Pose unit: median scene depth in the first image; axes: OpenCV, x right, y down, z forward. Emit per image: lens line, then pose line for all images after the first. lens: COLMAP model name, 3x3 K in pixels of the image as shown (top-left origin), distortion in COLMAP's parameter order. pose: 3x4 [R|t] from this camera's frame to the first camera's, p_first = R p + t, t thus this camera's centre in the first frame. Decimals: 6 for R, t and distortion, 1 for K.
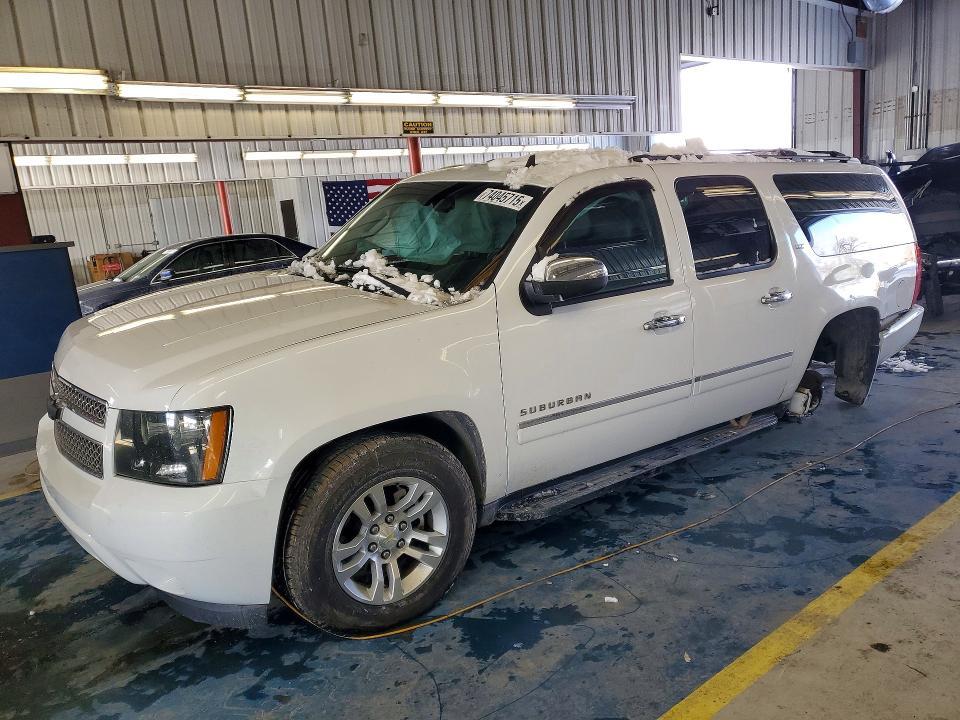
lens RADIAL K [[731.3, 0, 480.0], [0, 731.3, 360.0], [0, 0, 1]] dist [0.006765, -0.001822]
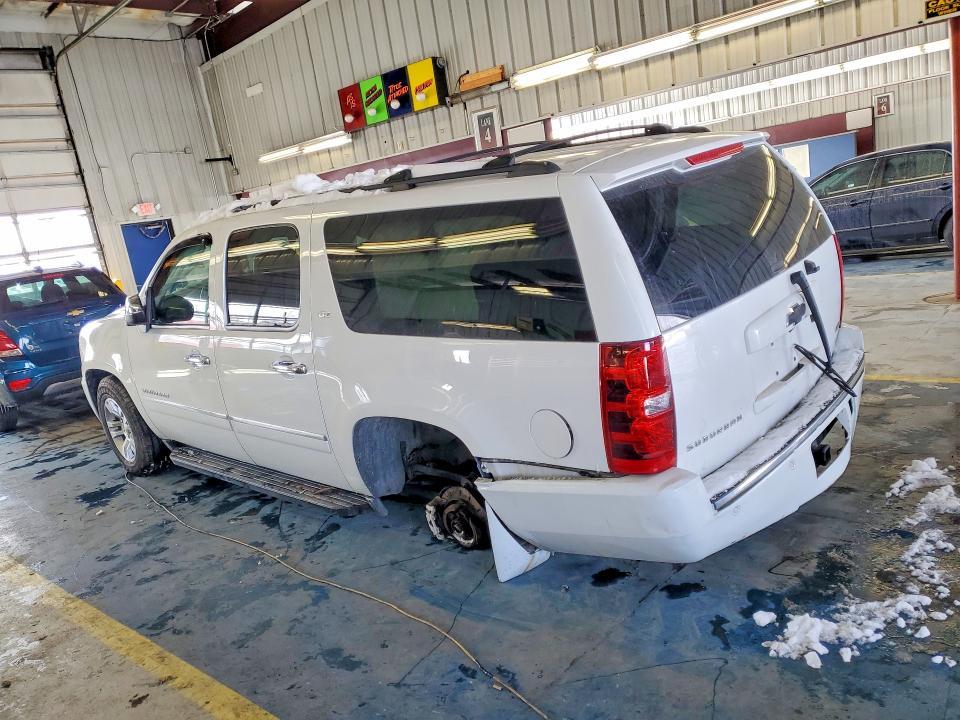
lens RADIAL K [[704.8, 0, 480.0], [0, 704.8, 360.0], [0, 0, 1]] dist [0.036642, -0.002987]
pose [[0.211347, 0.261079, -0.941897, 1.370544], [-0.063465, 0.965297, 0.253324, -0.363658], [0.975348, 0.006238, 0.220582, 1.122381]]
